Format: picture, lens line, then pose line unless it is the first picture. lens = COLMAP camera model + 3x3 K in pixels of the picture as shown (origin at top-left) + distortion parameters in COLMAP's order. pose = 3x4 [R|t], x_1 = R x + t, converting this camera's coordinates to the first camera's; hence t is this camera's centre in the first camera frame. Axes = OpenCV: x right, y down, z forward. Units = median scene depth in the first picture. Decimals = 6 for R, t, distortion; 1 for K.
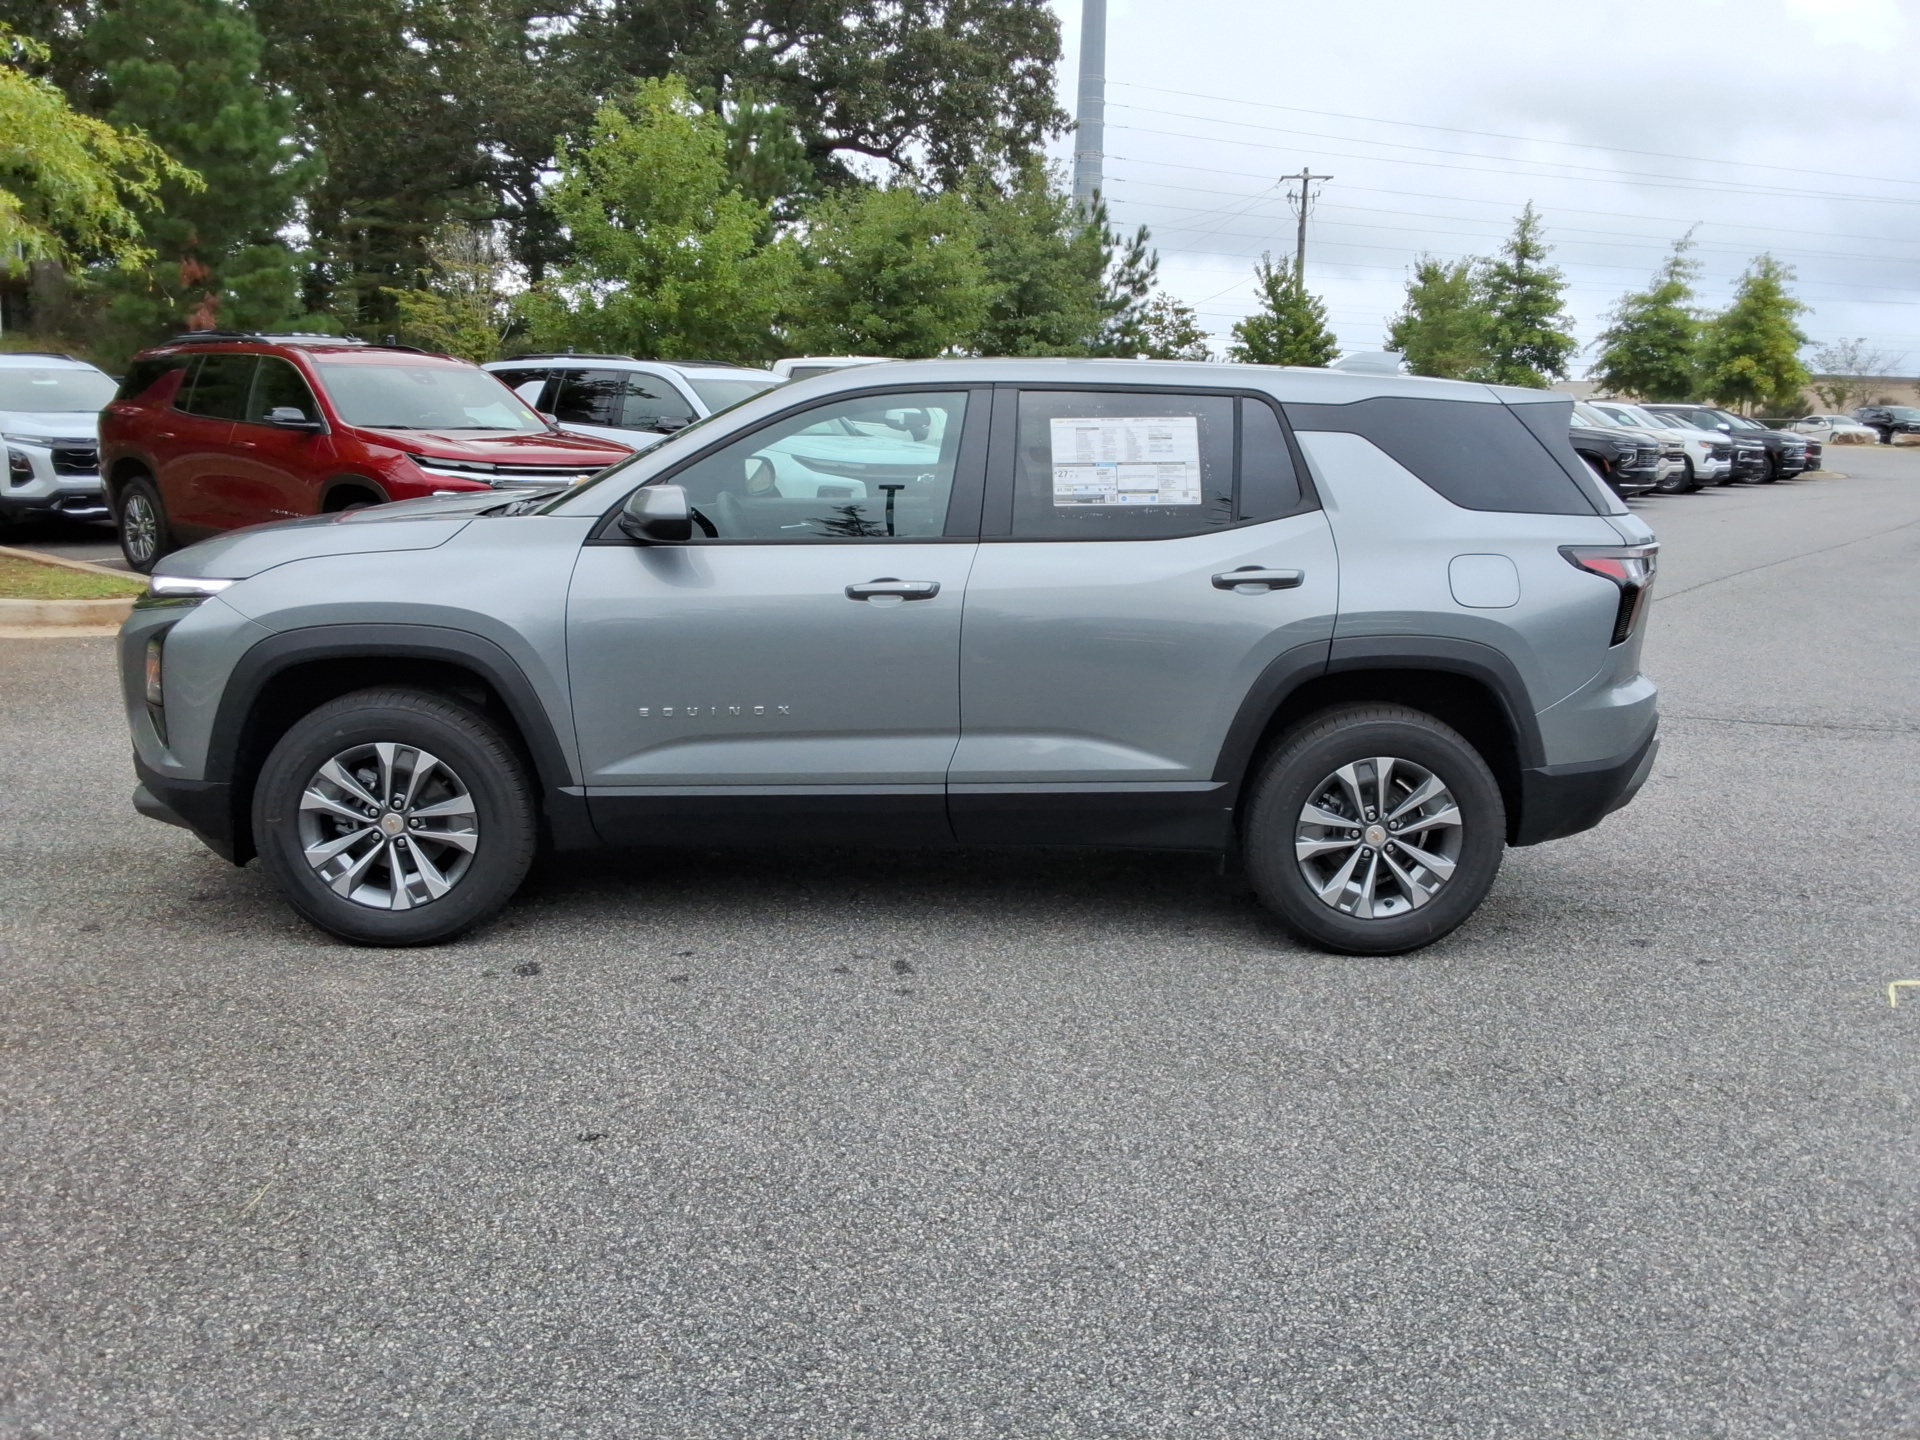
lens RADIAL K [[1529.5, 0, 976.7], [0, 1529.5, 709.1], [0, 0, 1]] dist [0.124078, -0.202379]
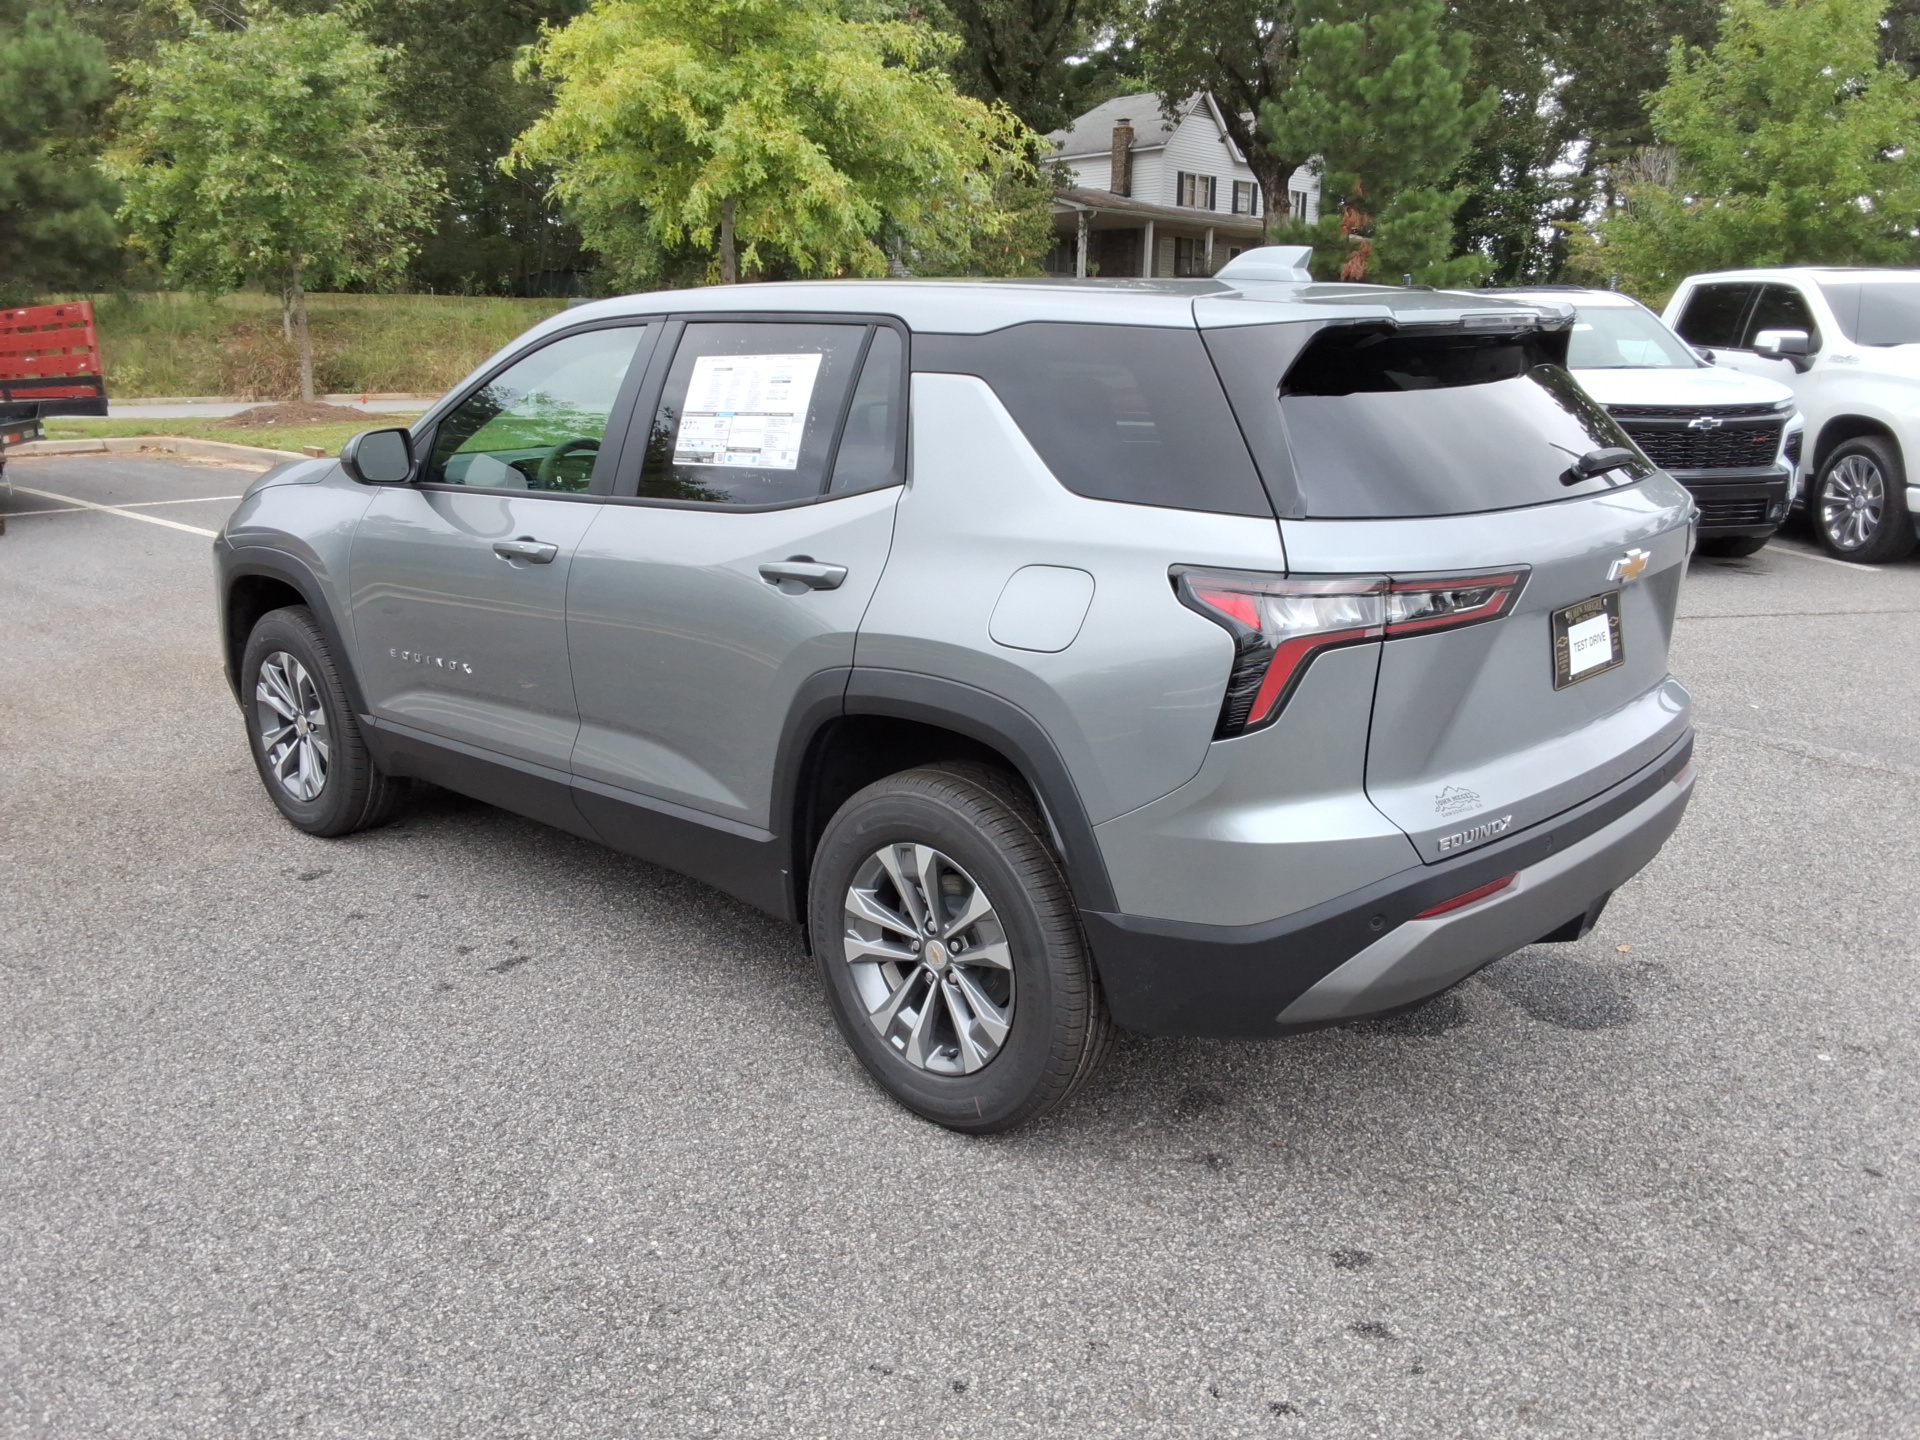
lens RADIAL K [[1531.0, 0, 973.8], [0, 1531.0, 705.7], [0, 0, 1]] dist [0.098288, -0.147350]
pose [[0.705903, 0.142654, -0.693794, 0.742245], [-0.117062, 0.989535, 0.084358, -0.091230], [0.698568, 0.021669, 0.715215, 0.514762]]
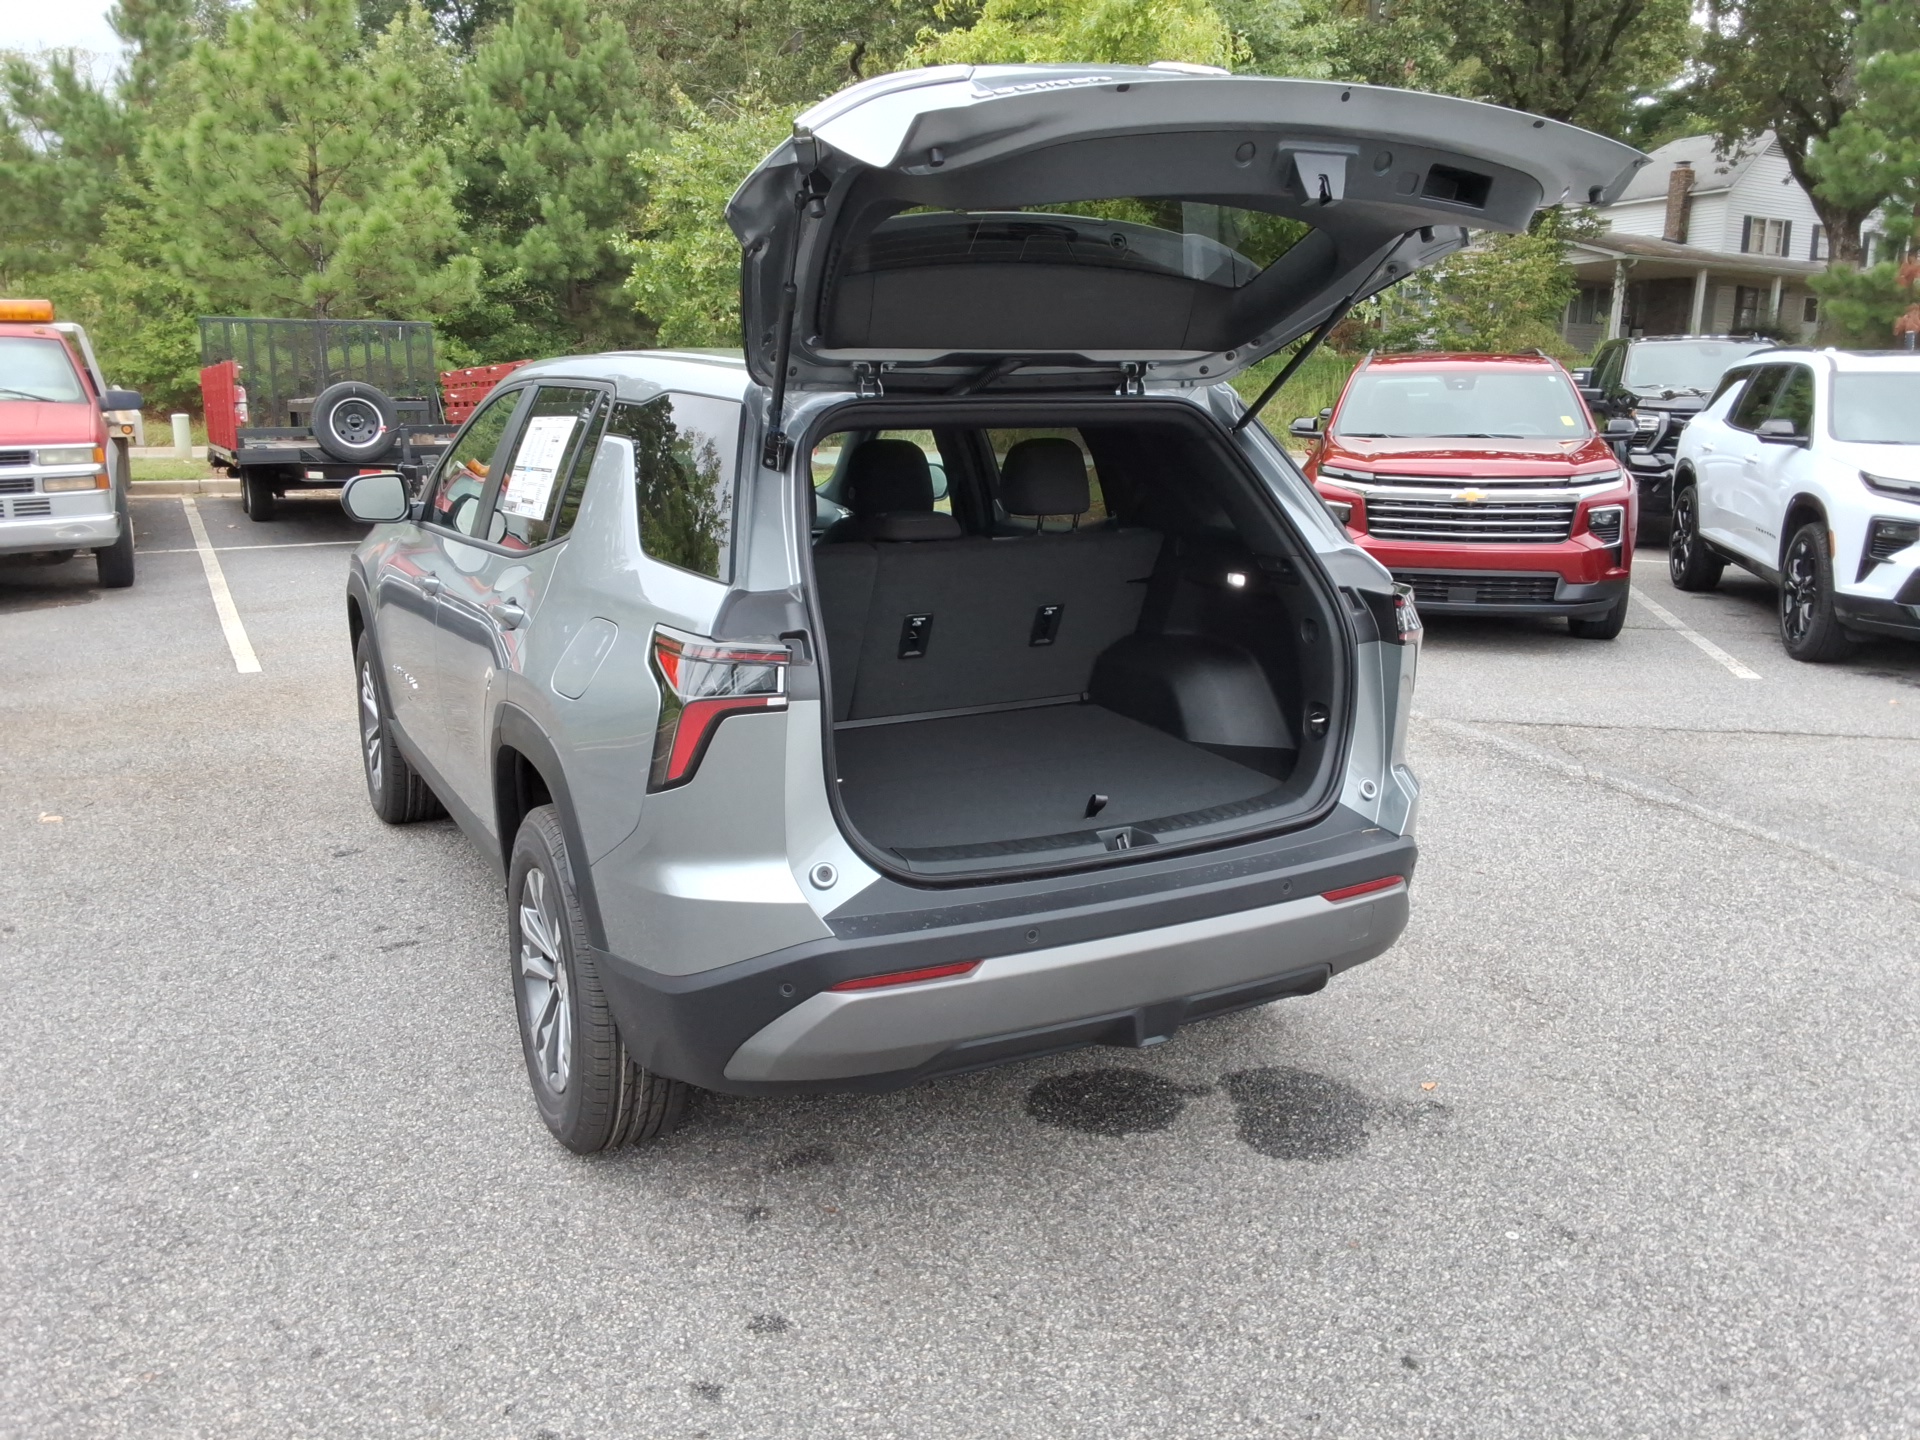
lens RADIAL K [[1529.5, 0, 976.7], [0, 1529.5, 709.1], [0, 0, 1]] dist [0.124078, -0.202379]
pose [[0.427705, 0.166130, -0.888521, 0.995454], [-0.170632, 0.980132, 0.101123, -0.156349], [0.887667, 0.108360, 0.447554, 0.832437]]
